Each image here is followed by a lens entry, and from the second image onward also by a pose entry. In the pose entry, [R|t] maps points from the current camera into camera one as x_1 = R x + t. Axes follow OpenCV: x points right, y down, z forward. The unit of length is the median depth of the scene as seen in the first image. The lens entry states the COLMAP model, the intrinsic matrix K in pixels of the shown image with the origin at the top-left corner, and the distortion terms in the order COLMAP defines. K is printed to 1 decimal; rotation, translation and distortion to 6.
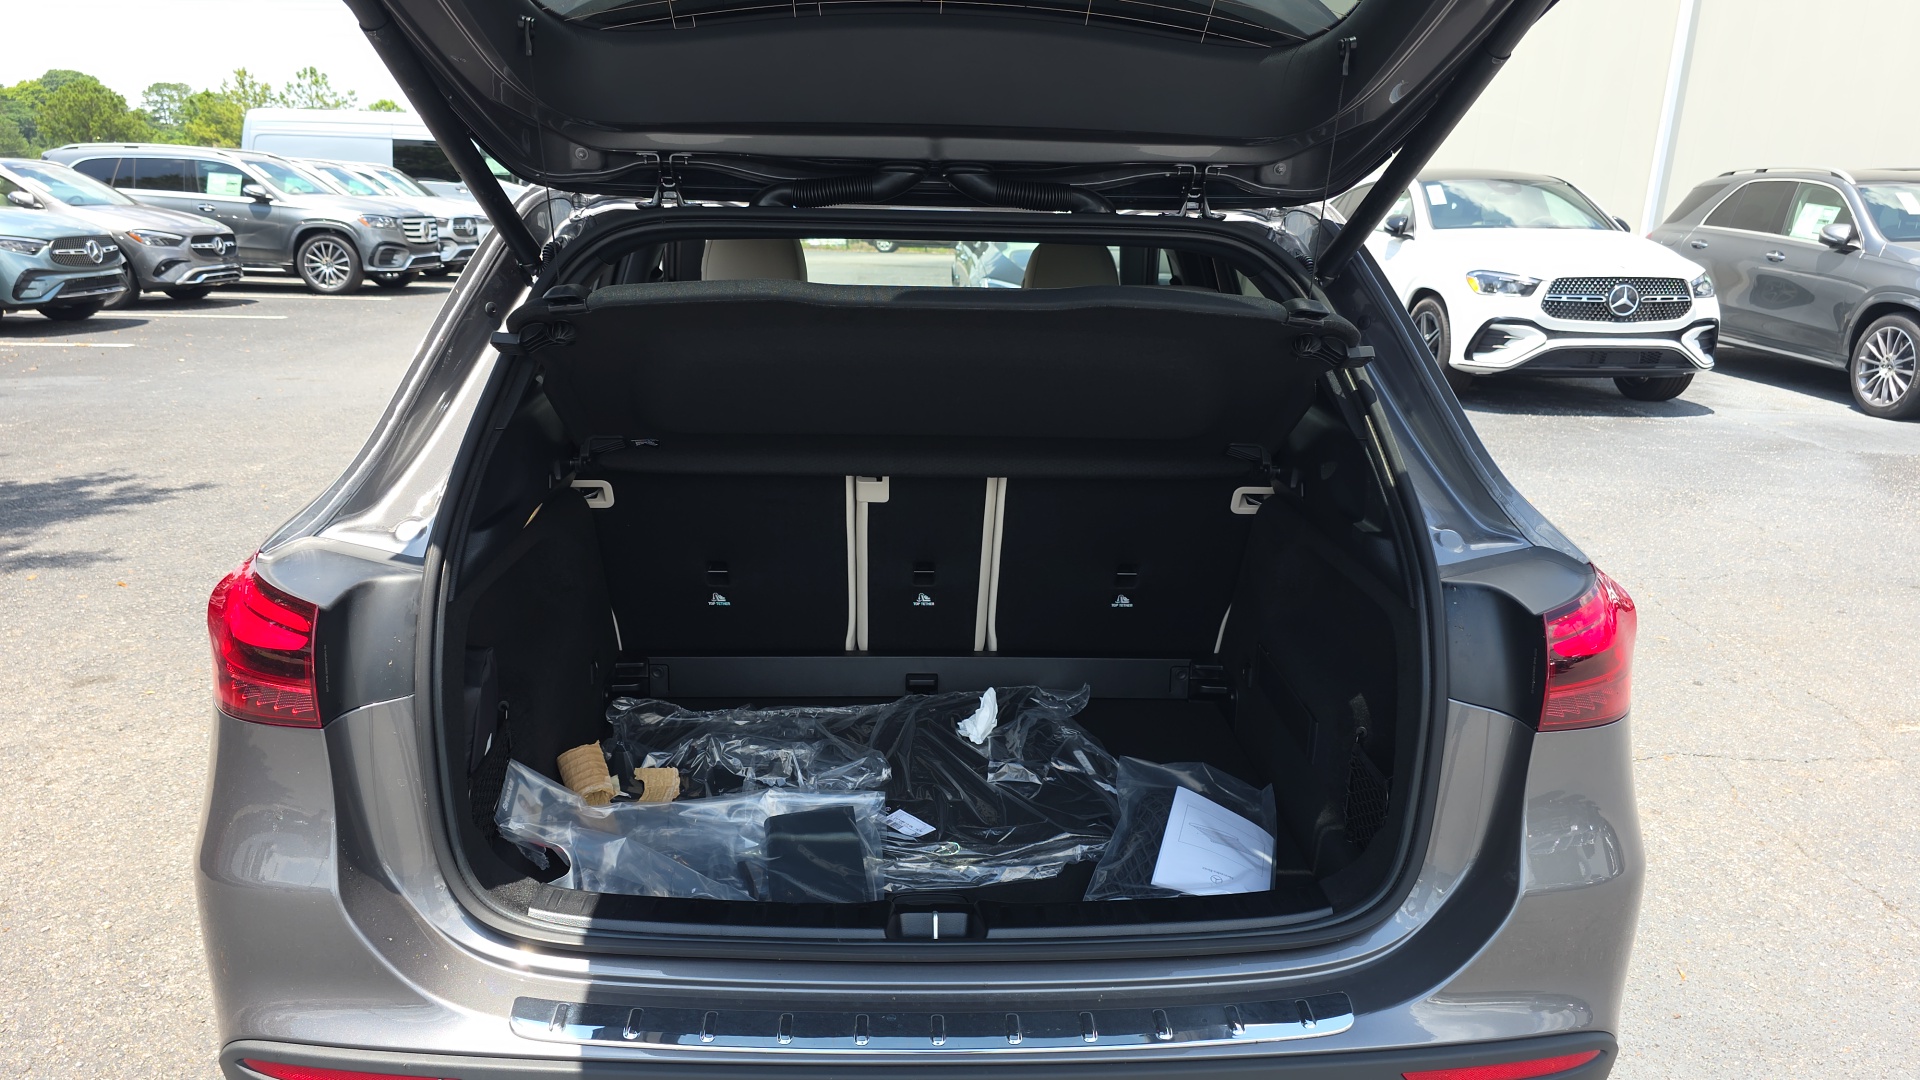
lens RADIAL K [[1310.1, 0, 962.2], [0, 1310.1, 546.1], [0, 0, 1]] dist [0.048942, -0.059878]
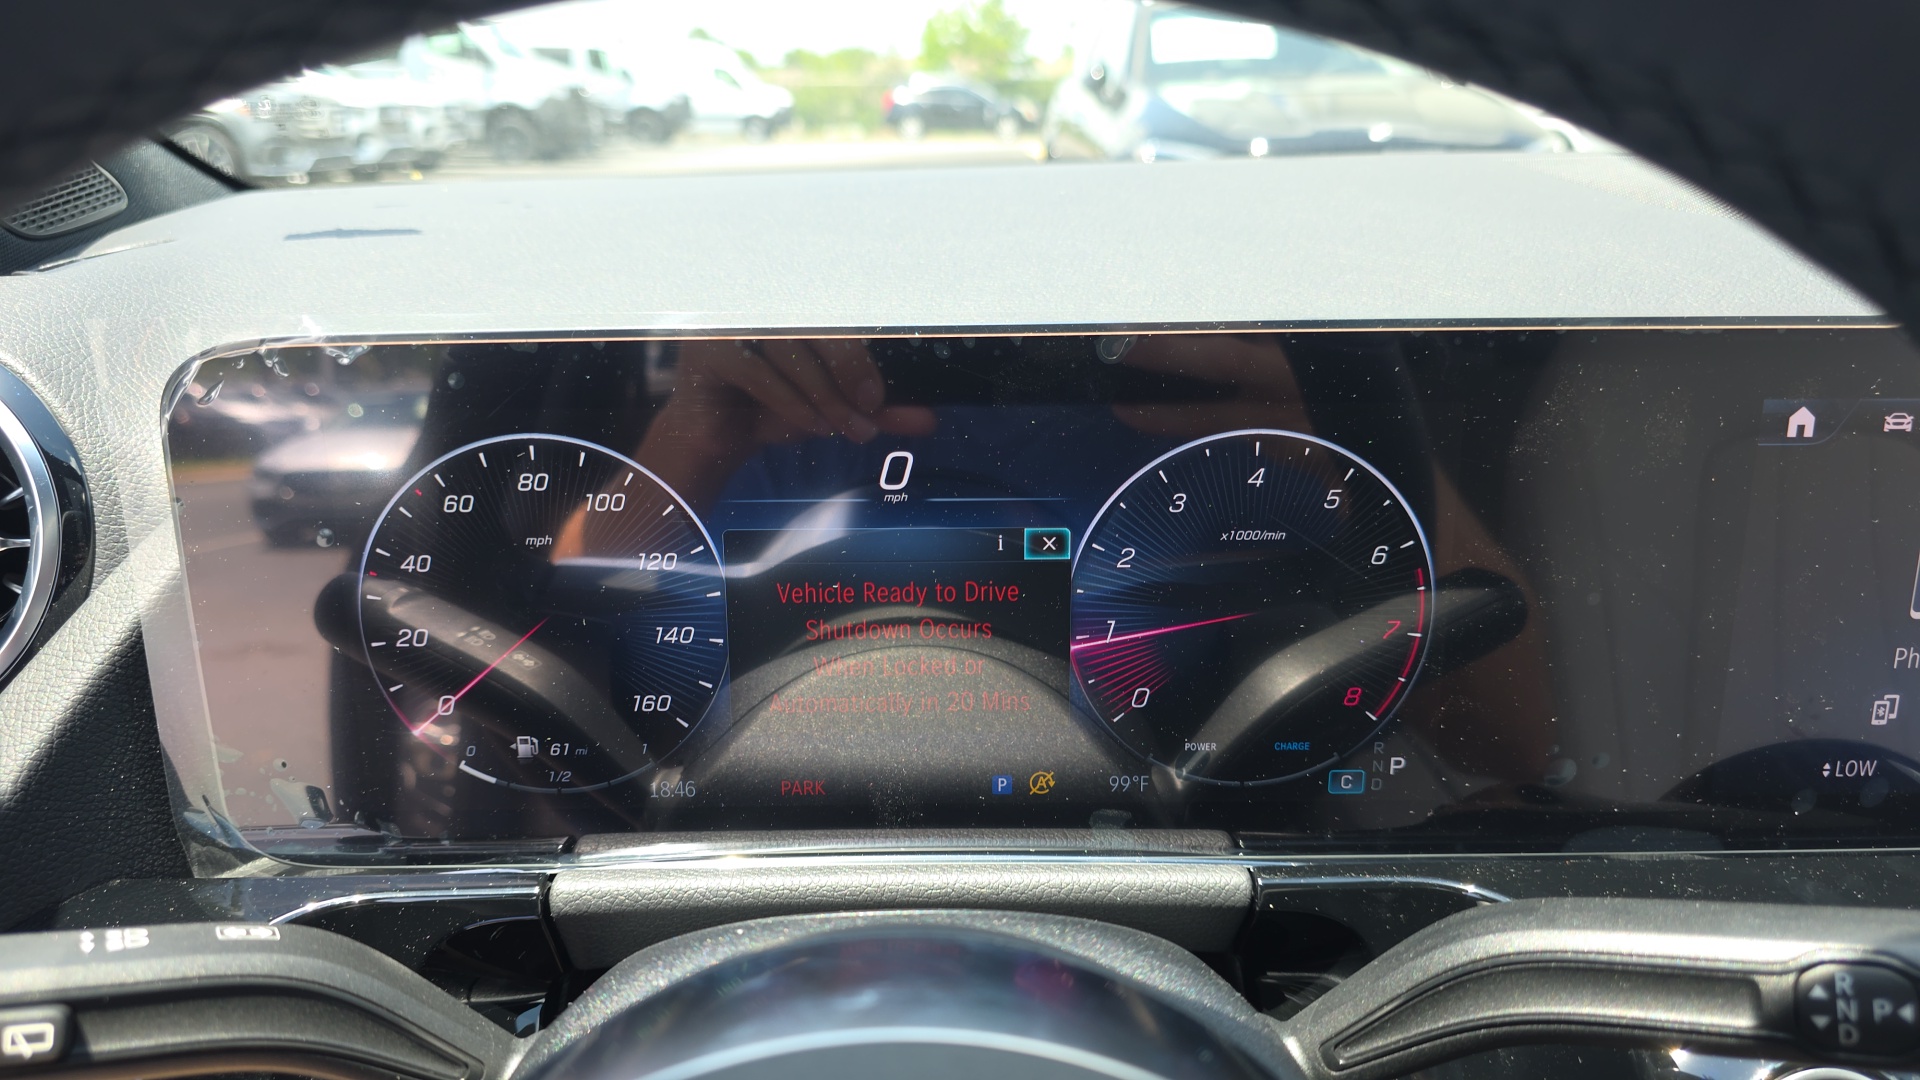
lens RADIAL K [[1310.1, 0, 962.0], [0, 1310.1, 549.3], [0, 0, 1]] dist [0.048942, -0.059878]
pose [[0.999672, -0.020834, -0.014888, -0.031154], [0.021860, 0.997134, 0.072424, -0.038236], [0.013336, -0.072726, 0.997263, 0.222648]]
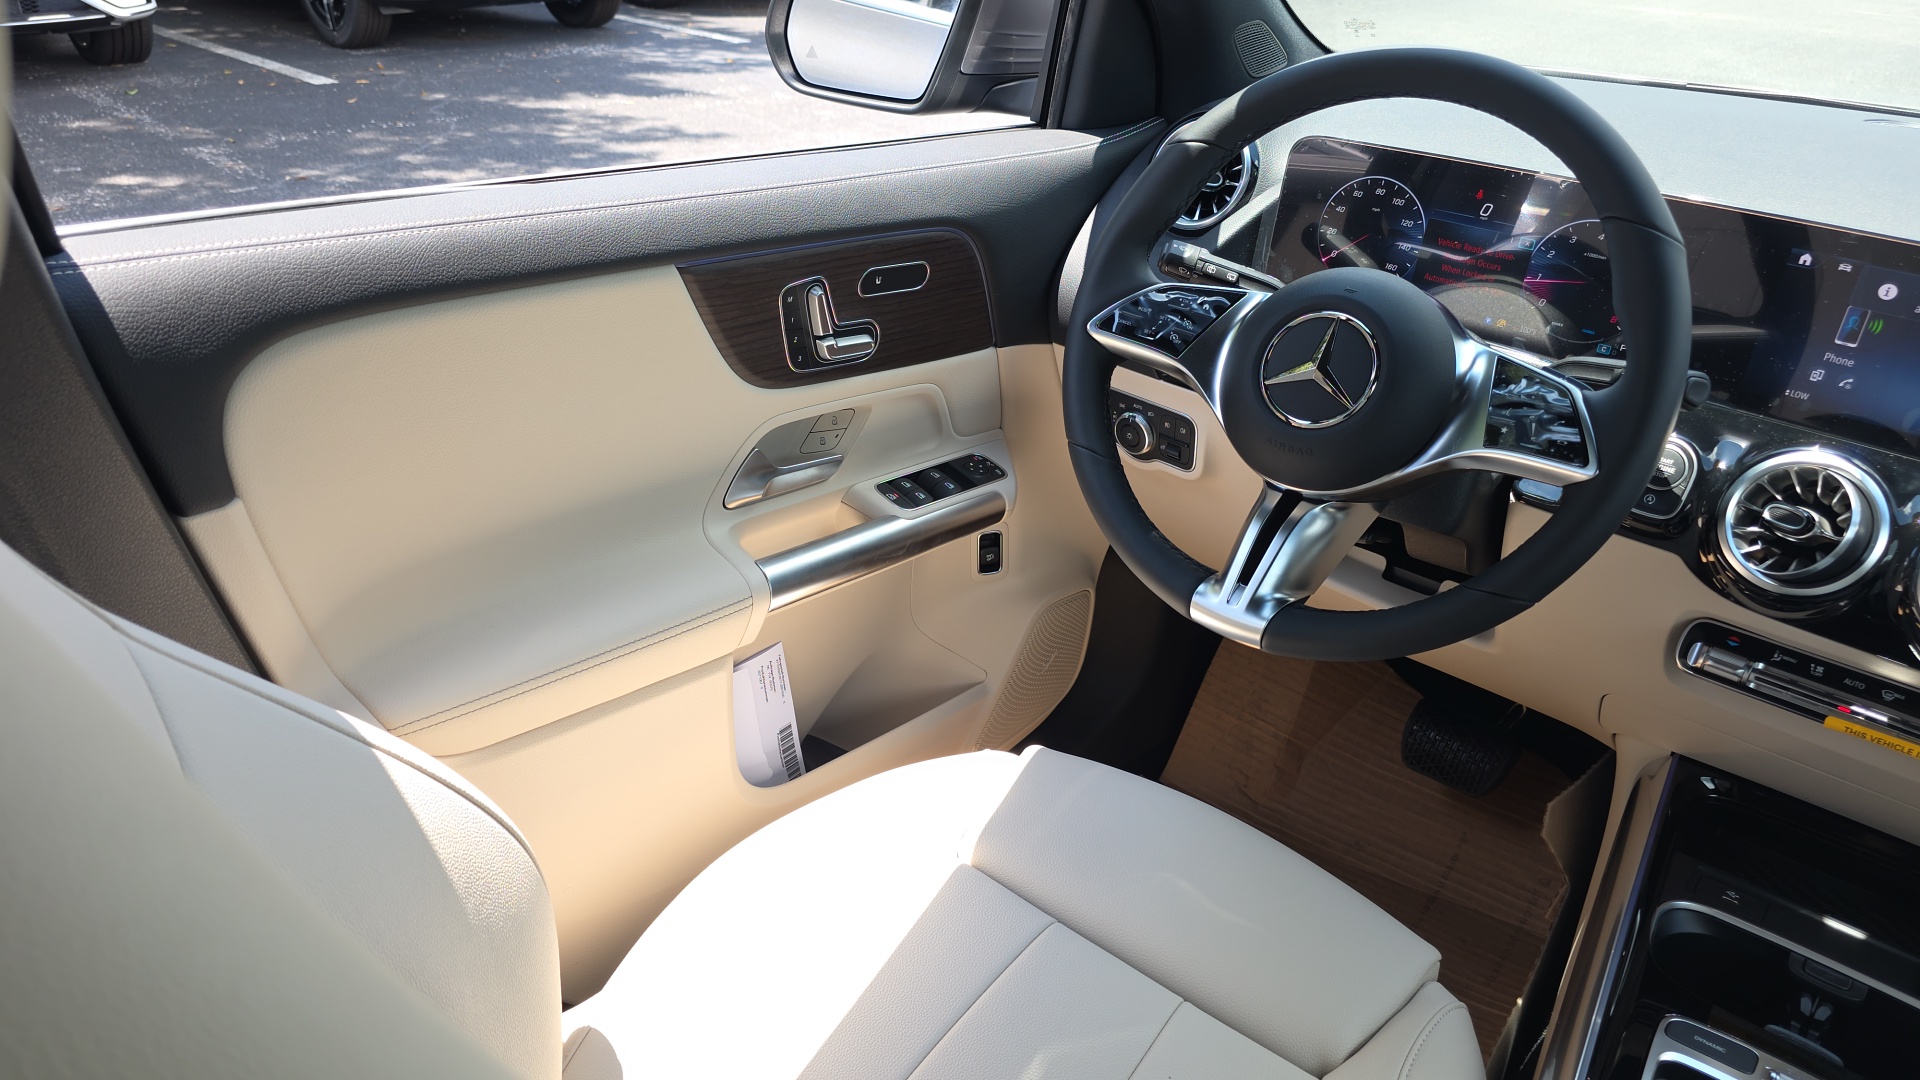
lens RADIAL K [[1310.1, 0, 921.0], [0, 1310.1, 550.9], [0, 0, 1]] dist [0.048942, -0.059878]
pose [[0.721063, 0.339439, -0.604028, -0.008352], [-0.202385, 0.936941, 0.284925, -0.035288], [0.662653, -0.083203, 0.744290, 0.176108]]
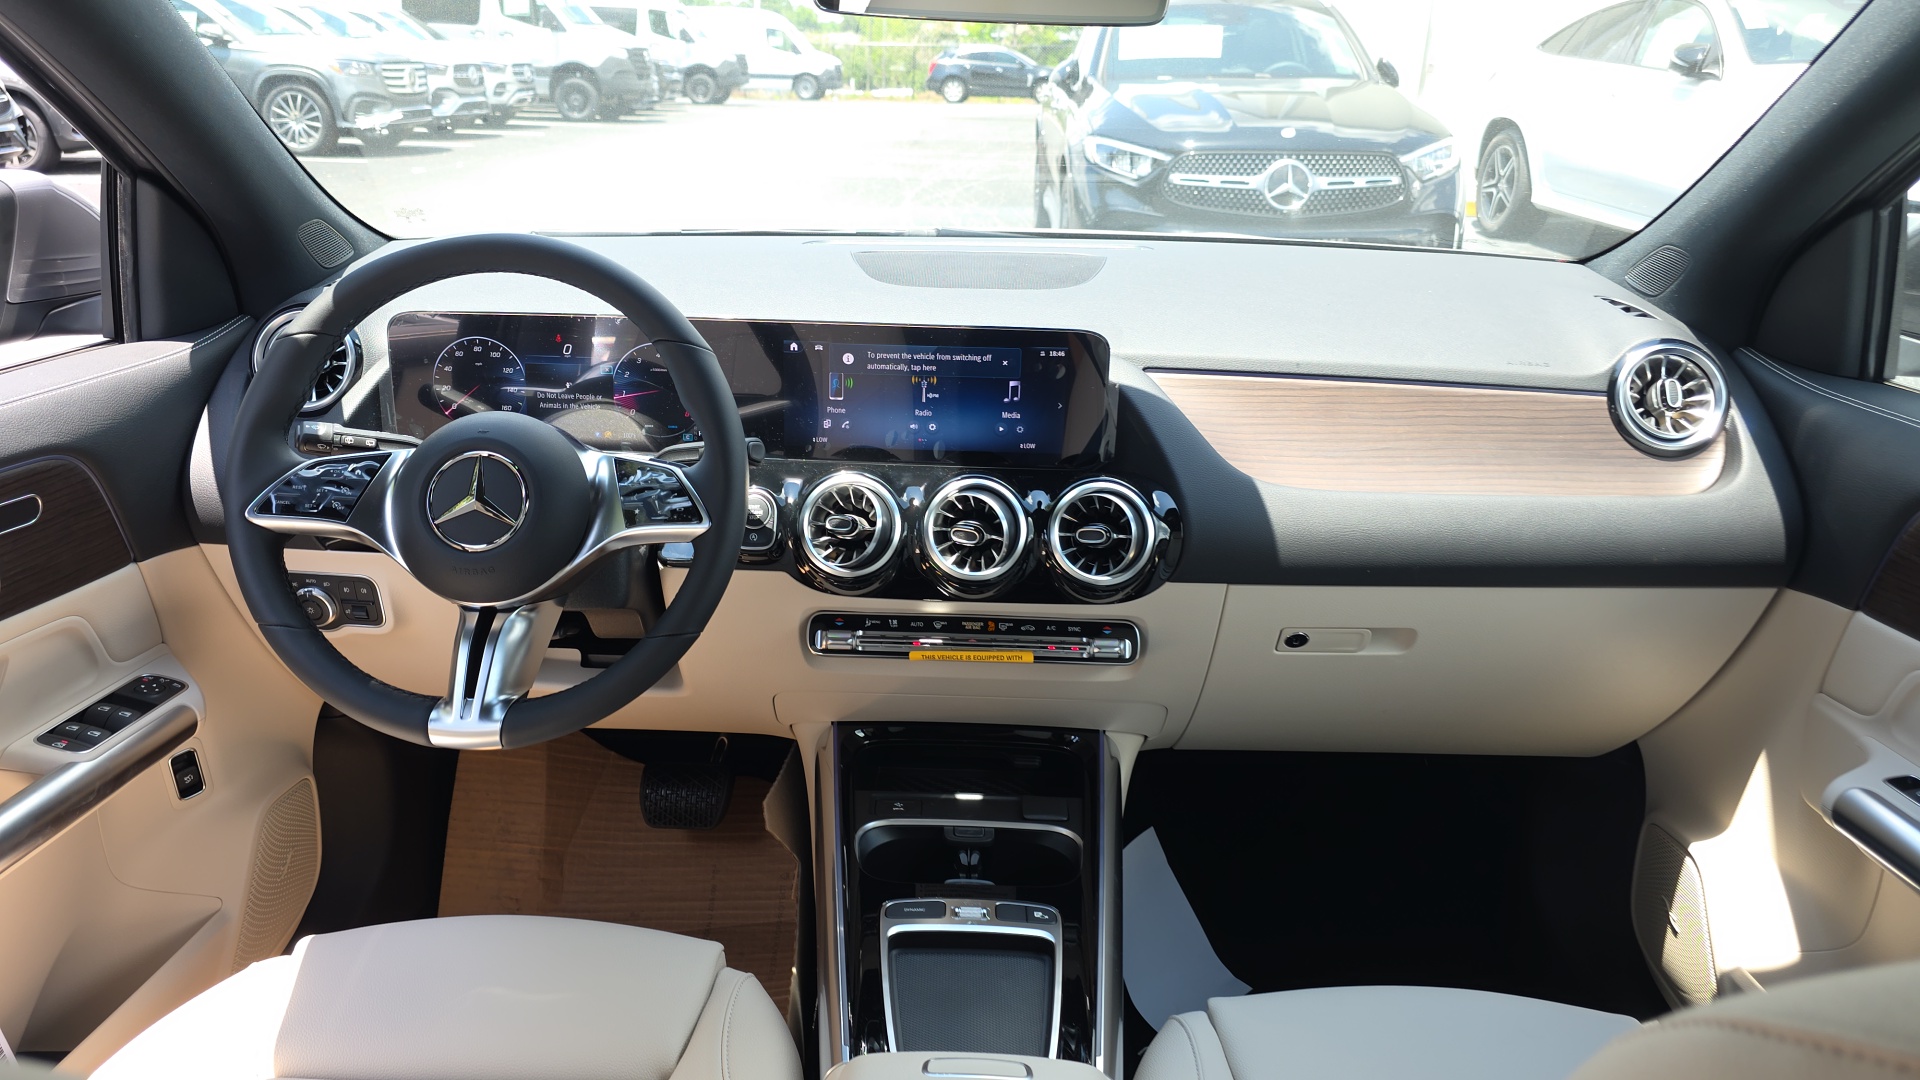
lens RADIAL K [[1310.1, 0, 929.5], [0, 1310.1, 510.2], [0, 0, 1]] dist [0.048942, -0.059878]
pose [[0.996940, 0.021842, -0.075062, -0.005373], [-0.016024, 0.996882, 0.077260, -0.034954], [0.076516, -0.075820, 0.994181, 0.166546]]
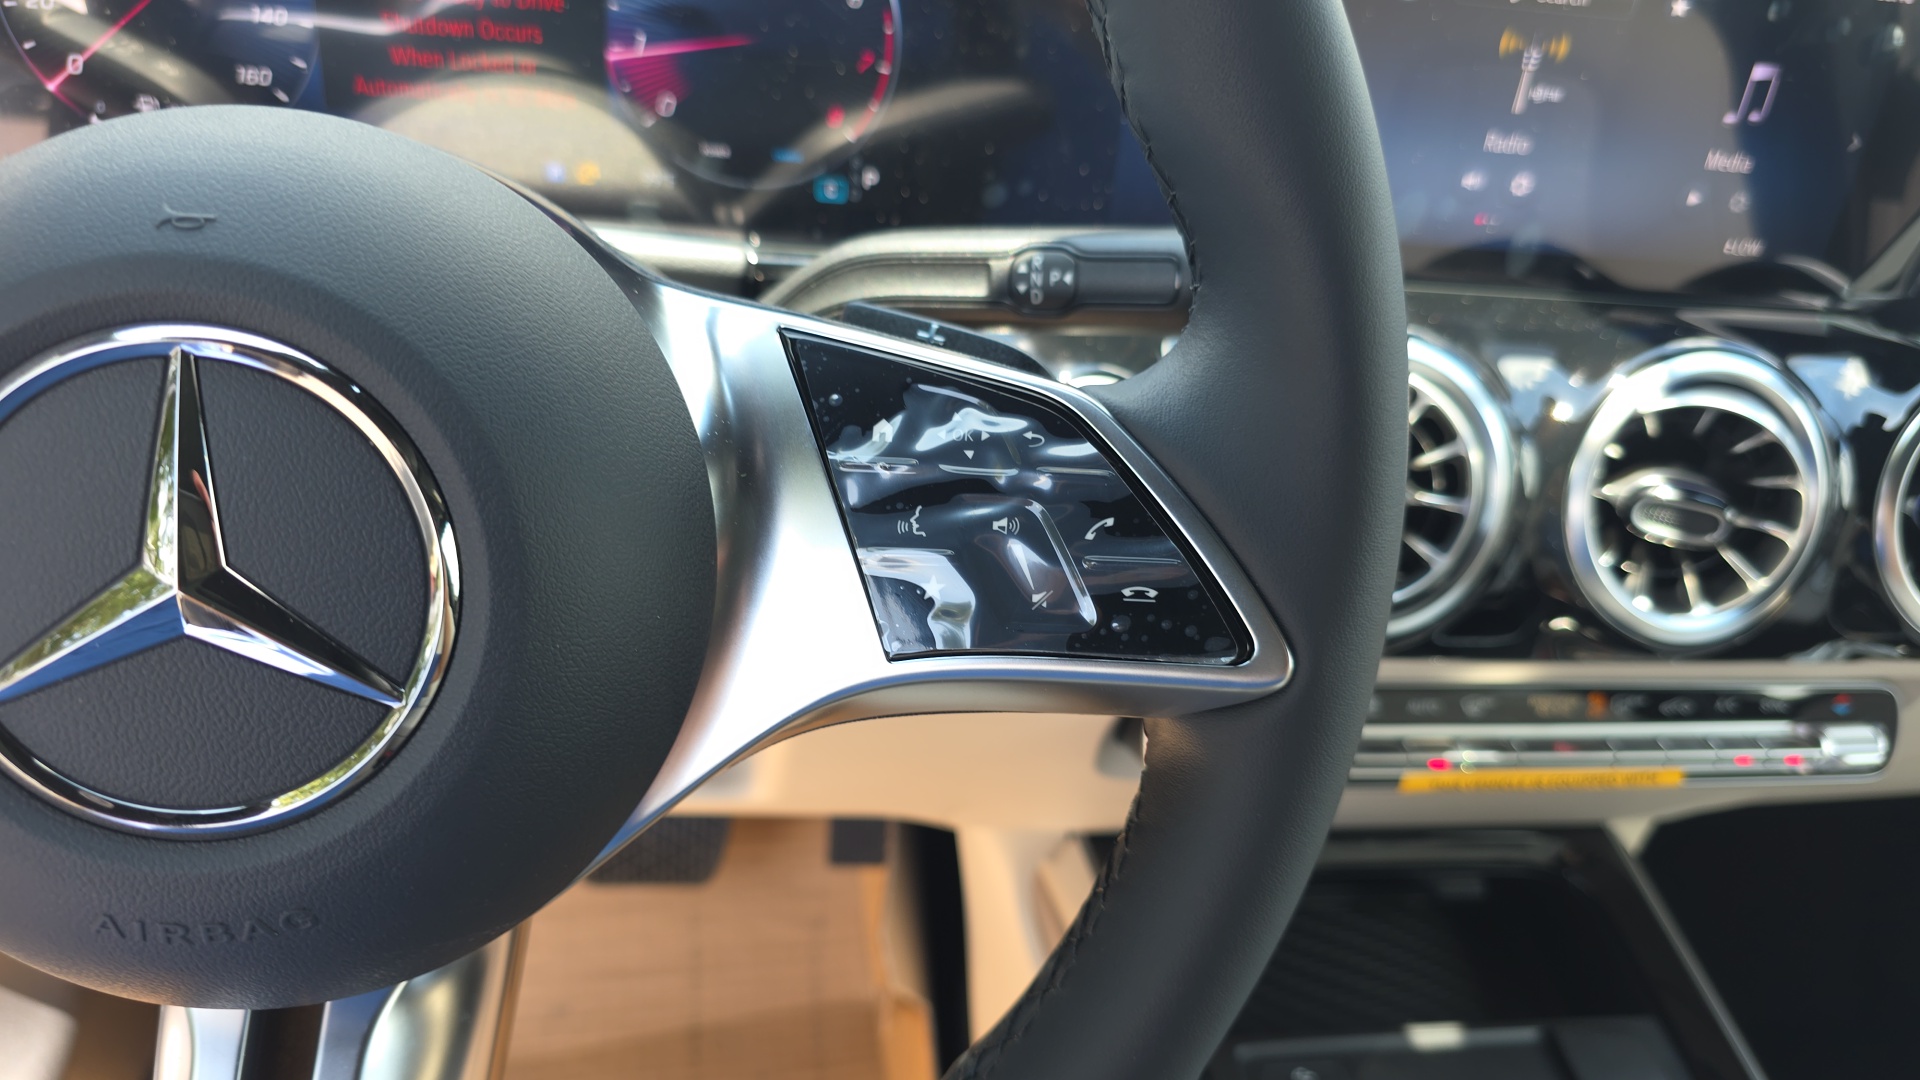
lens RADIAL K [[1310.1, 0, 950.3], [0, 1310.1, 552.3], [0, 0, 1]] dist [0.048942, -0.059878]
pose [[0.993743, 0.027500, 0.108250, -0.025865], [-0.061577, 0.943502, 0.325594, -0.034937], [-0.093180, -0.330223, 0.939292, 0.215440]]
